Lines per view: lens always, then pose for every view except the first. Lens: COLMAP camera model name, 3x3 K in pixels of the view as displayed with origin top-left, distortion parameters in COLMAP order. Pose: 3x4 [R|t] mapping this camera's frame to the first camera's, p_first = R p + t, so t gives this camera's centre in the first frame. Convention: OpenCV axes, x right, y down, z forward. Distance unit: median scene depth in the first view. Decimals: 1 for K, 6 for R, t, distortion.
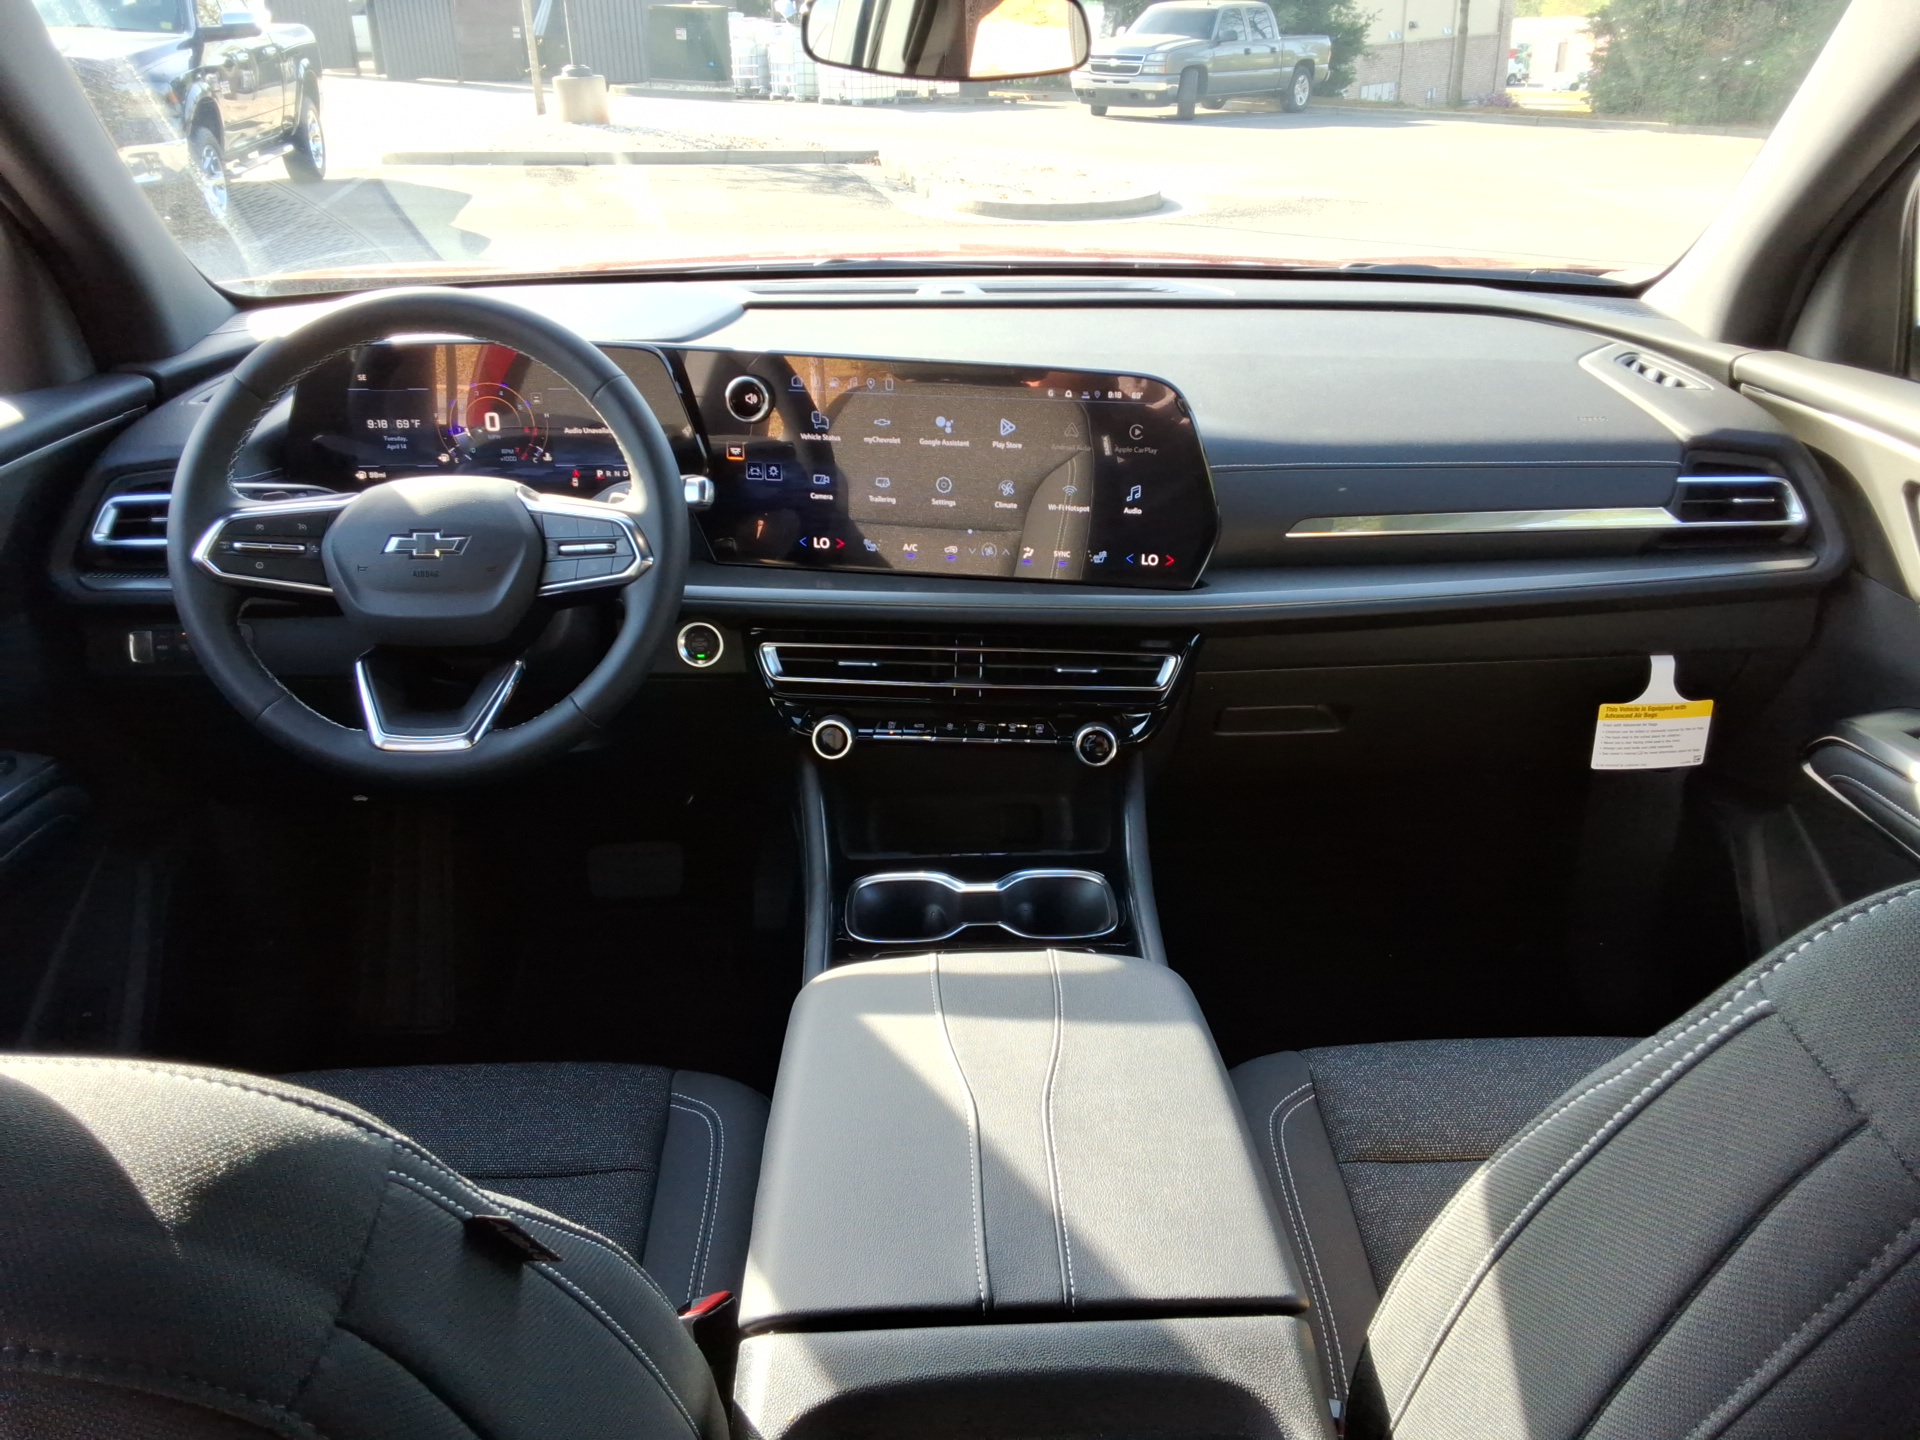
lens RADIAL K [[1528.9, 0, 982.4], [0, 1528.9, 707.5], [0, 0, 1]] dist [0.118743, -0.181894]
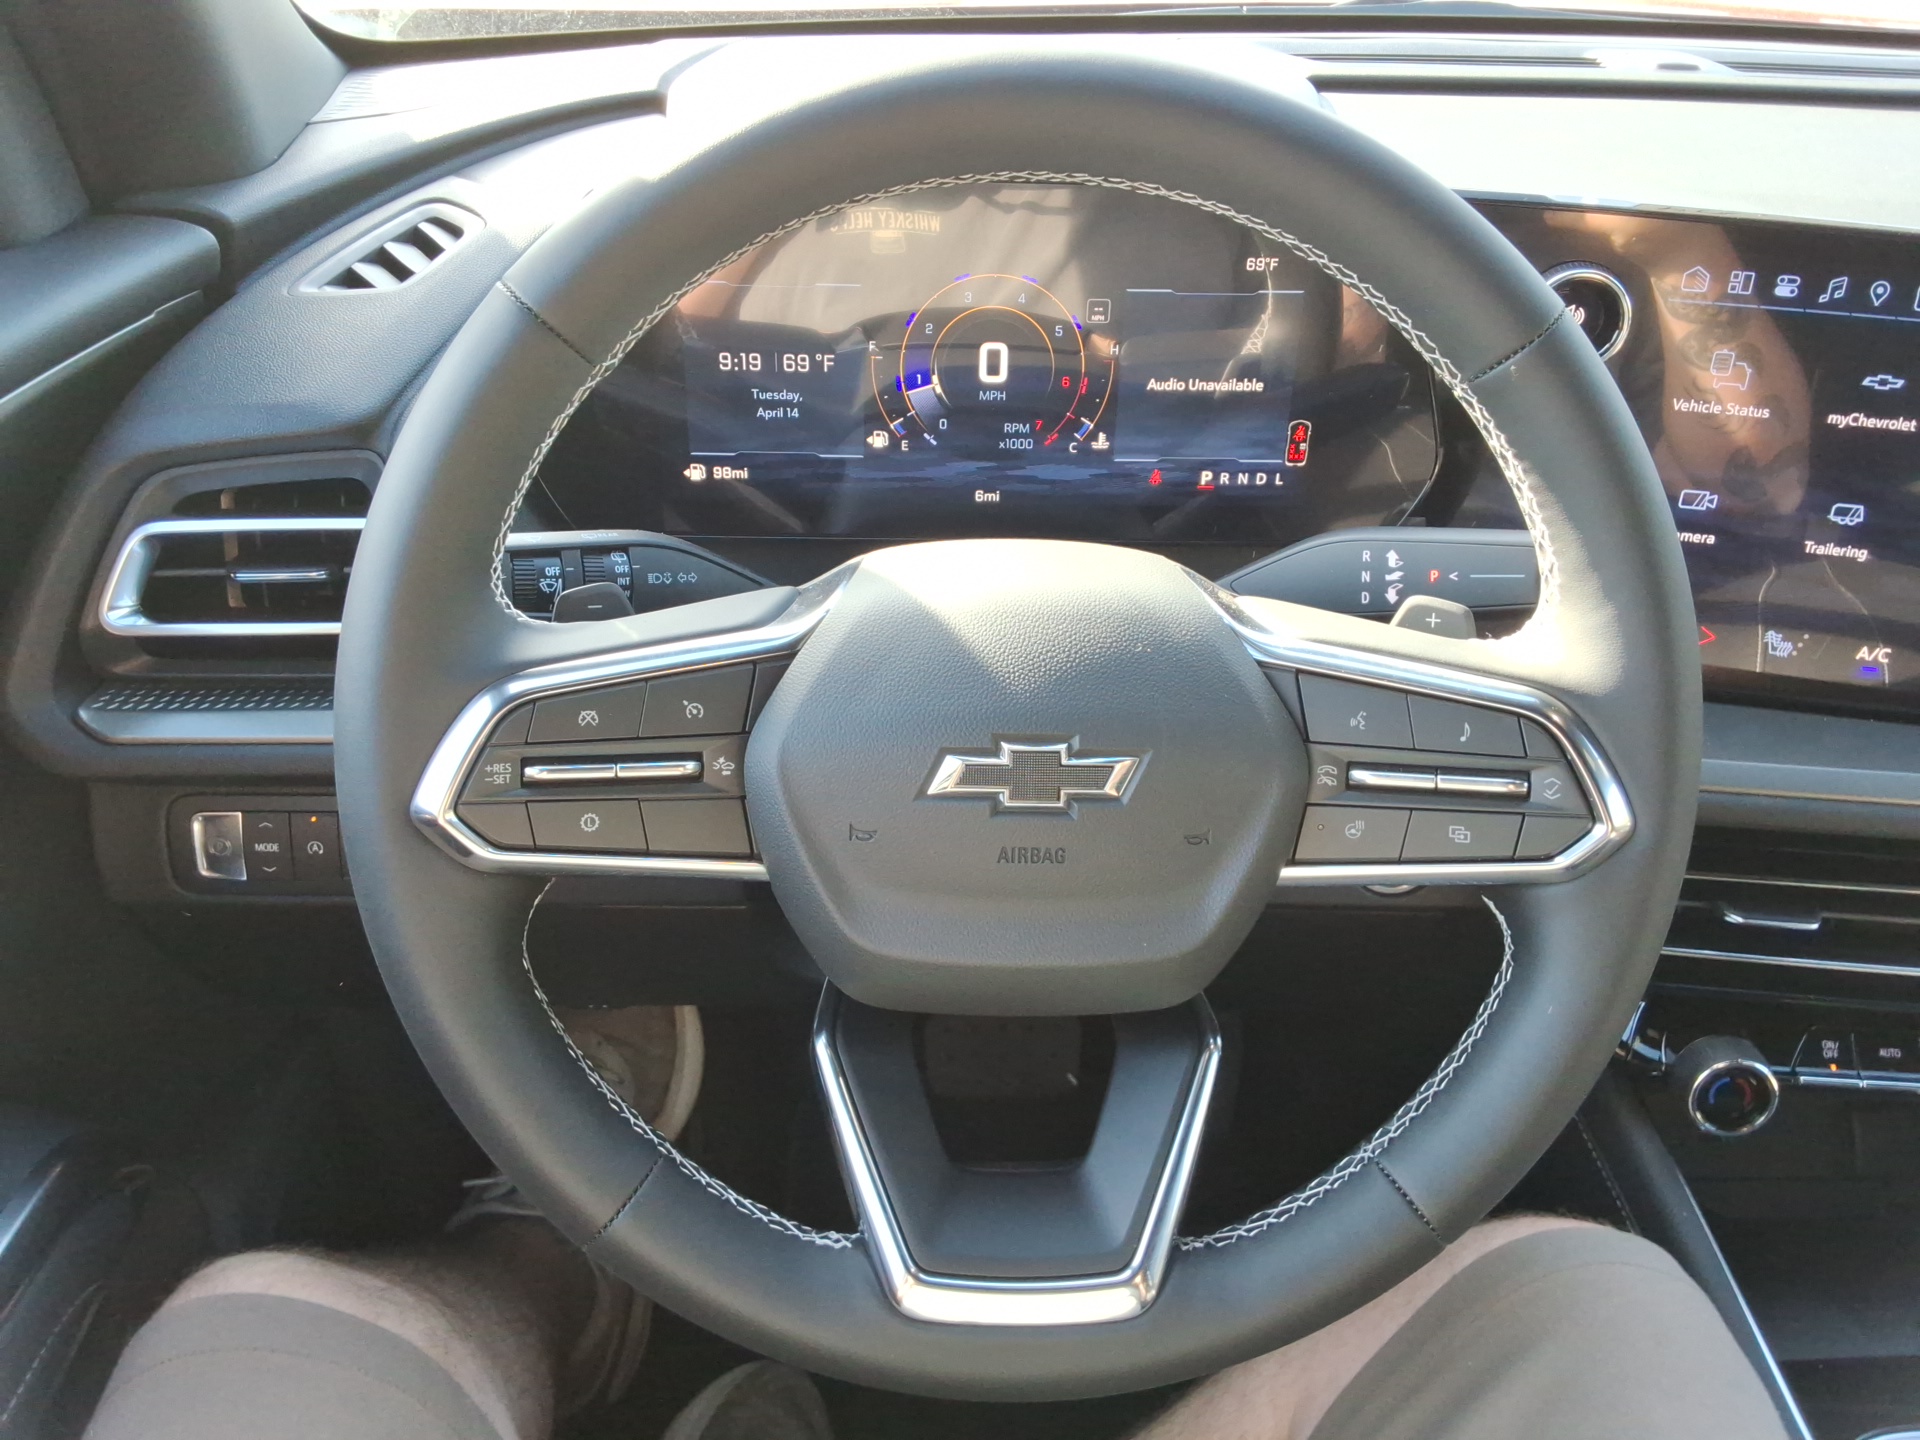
lens RADIAL K [[1528.9, 0, 982.4], [0, 1528.9, 707.5], [0, 0, 1]] dist [0.118743, -0.181894]
pose [[0.999432, 0.026312, 0.021035, -0.332360], [-0.028981, 0.989907, 0.138725, -0.150366], [-0.017173, -0.139256, 0.990107, 0.559404]]
